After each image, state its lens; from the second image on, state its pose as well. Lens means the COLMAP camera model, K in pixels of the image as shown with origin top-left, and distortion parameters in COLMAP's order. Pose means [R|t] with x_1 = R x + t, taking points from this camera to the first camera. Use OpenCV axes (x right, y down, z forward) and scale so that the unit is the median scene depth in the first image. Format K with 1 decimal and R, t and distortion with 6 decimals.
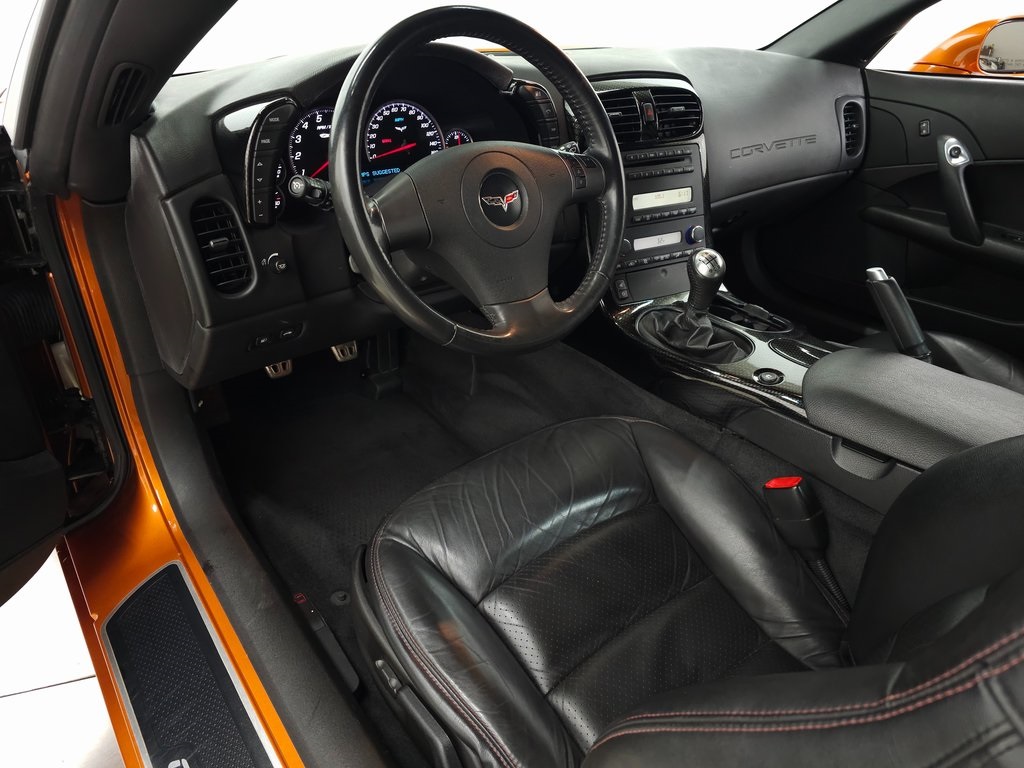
lens RADIAL K [[707.5, 0, 512.5], [0, 707.5, 375.5], [0, 0, 1]] dist [0.058649, -0.061929]
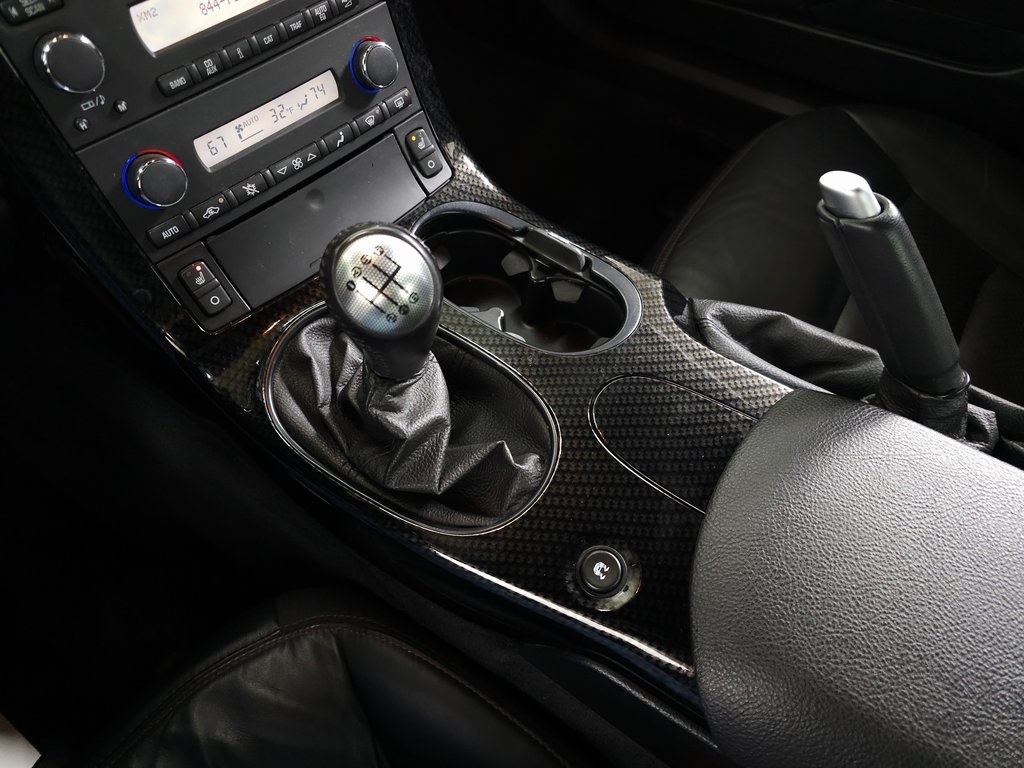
lens RADIAL K [[707.5, 0, 512.5], [0, 707.5, 375.5], [0, 0, 1]] dist [0.058649, -0.061929]
pose [[0.956532, -0.256125, 0.139449, 0.241531], [0.167368, 0.873723, 0.456724, -0.223927], [-0.238818, -0.413532, 0.878611, 0.601374]]
